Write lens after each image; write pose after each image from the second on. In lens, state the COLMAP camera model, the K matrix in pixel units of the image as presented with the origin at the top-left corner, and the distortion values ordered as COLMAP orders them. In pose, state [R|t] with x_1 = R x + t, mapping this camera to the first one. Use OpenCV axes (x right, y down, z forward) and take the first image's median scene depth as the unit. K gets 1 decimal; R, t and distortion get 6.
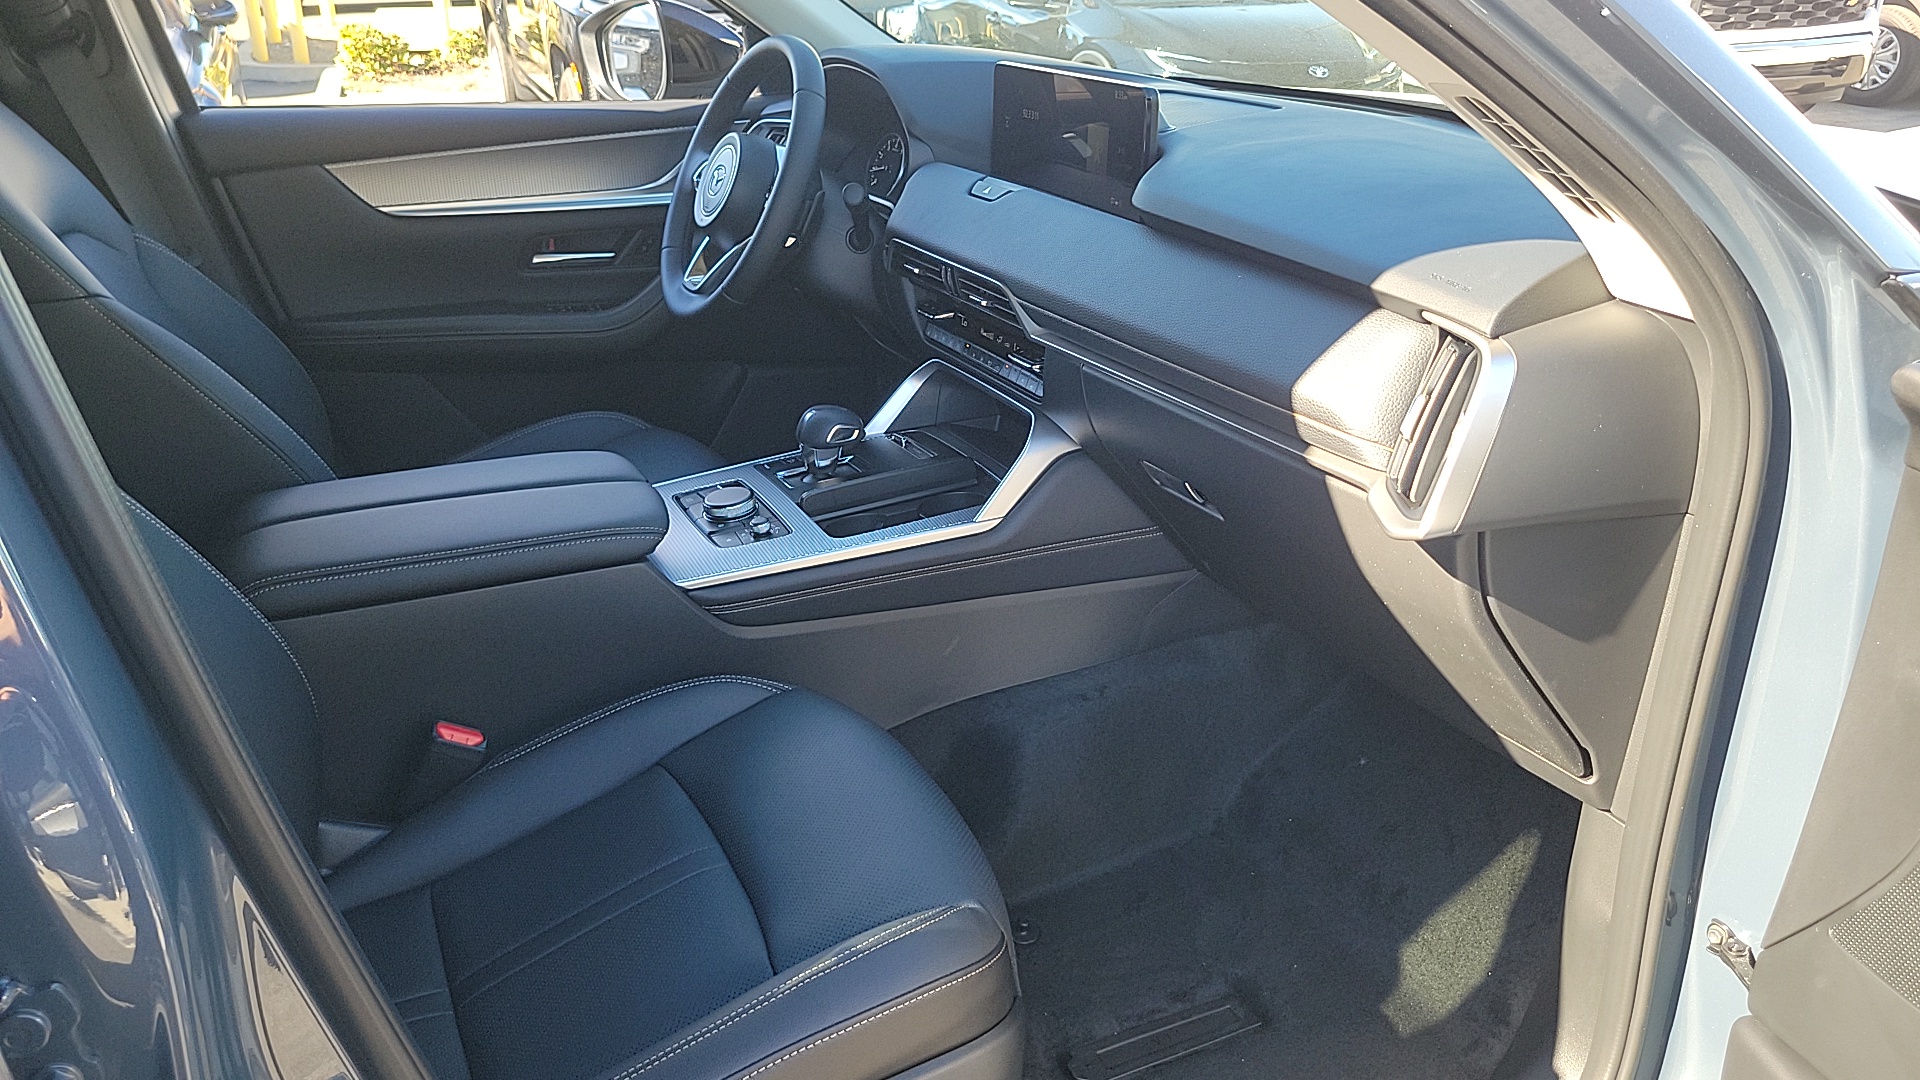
lens RADIAL K [[1472.5, 0, 931.3], [0, 1472.5, 543.3], [0, 0, 1]] dist [0.055847, -0.050747]
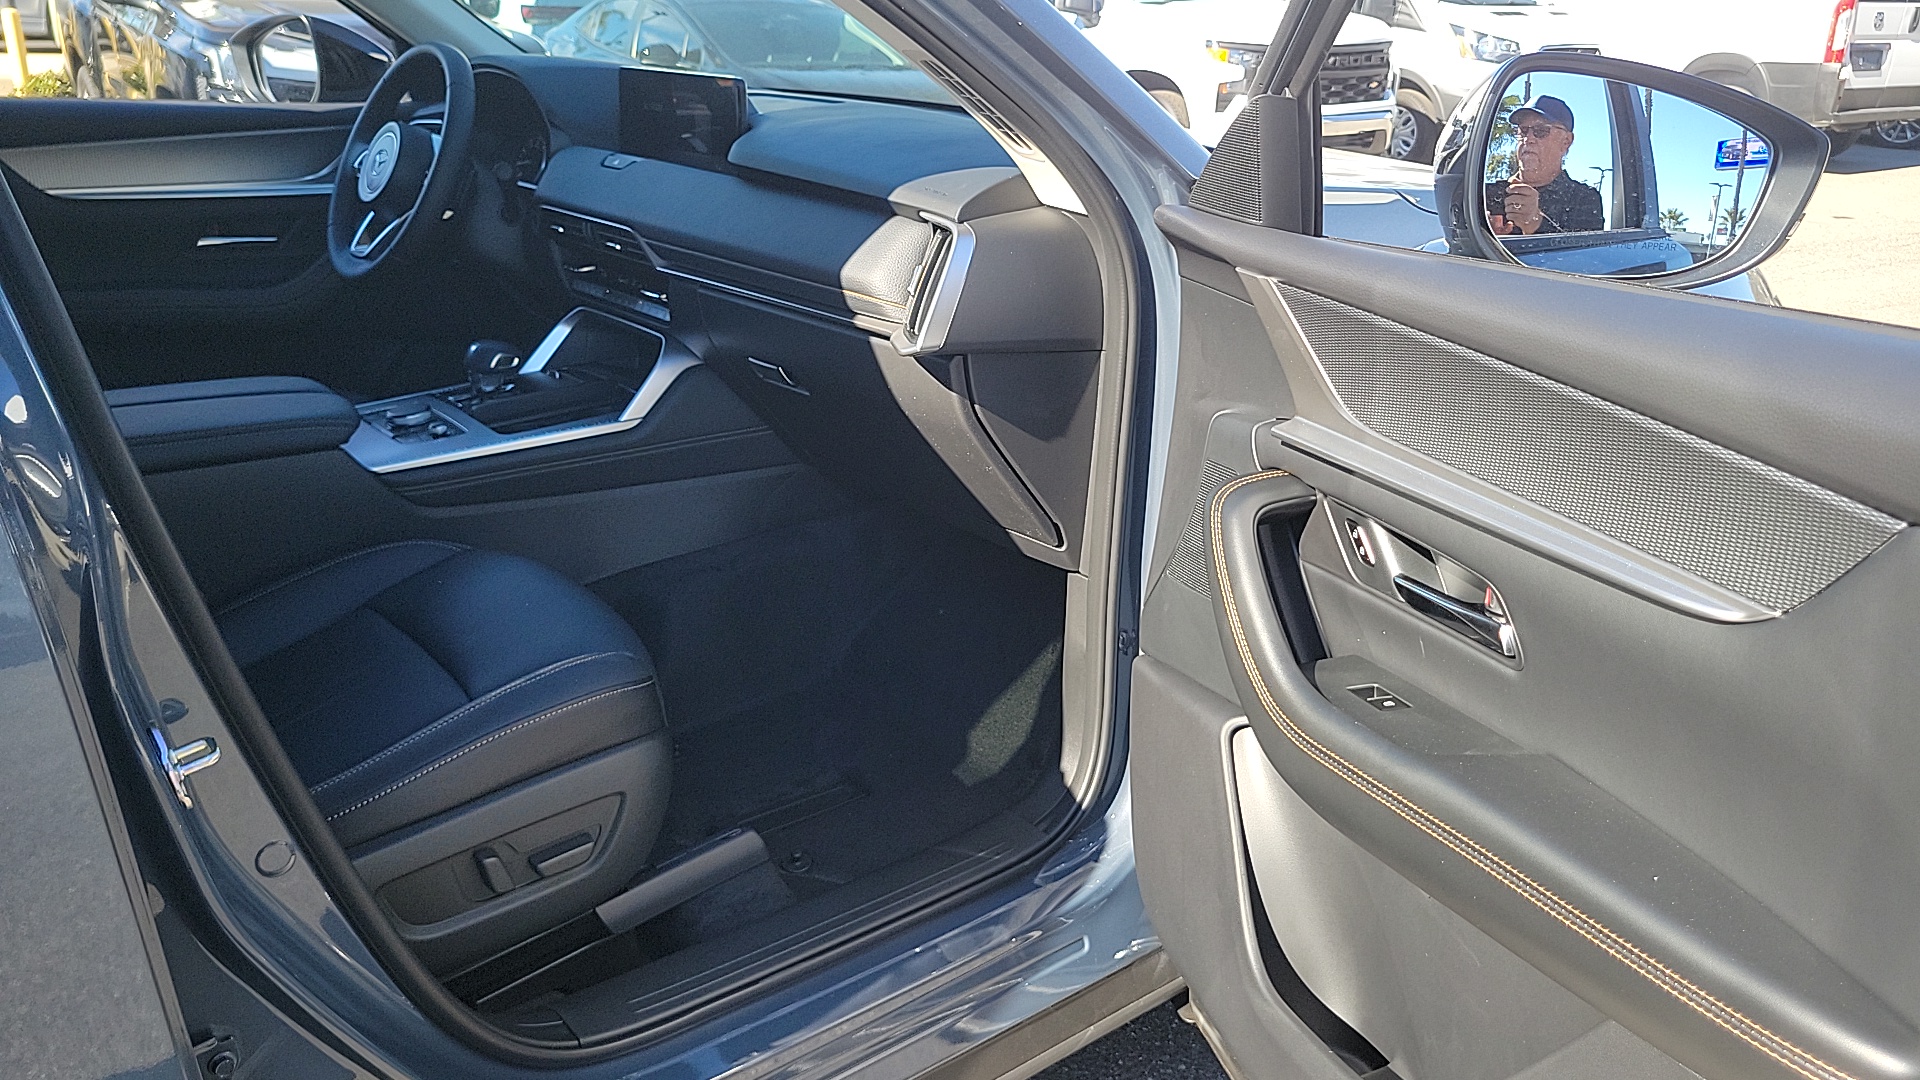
lens RADIAL K [[1498.2, 0, 960.0], [0, 1498.2, 540.0], [0, 0, 1]] dist [0.019339, -0.003755]
pose [[0.969595, -0.047800, 0.239999, -0.000540], [0.059873, 0.997268, -0.043264, 0.154194], [-0.237276, 0.056318, 0.969808, -0.283084]]
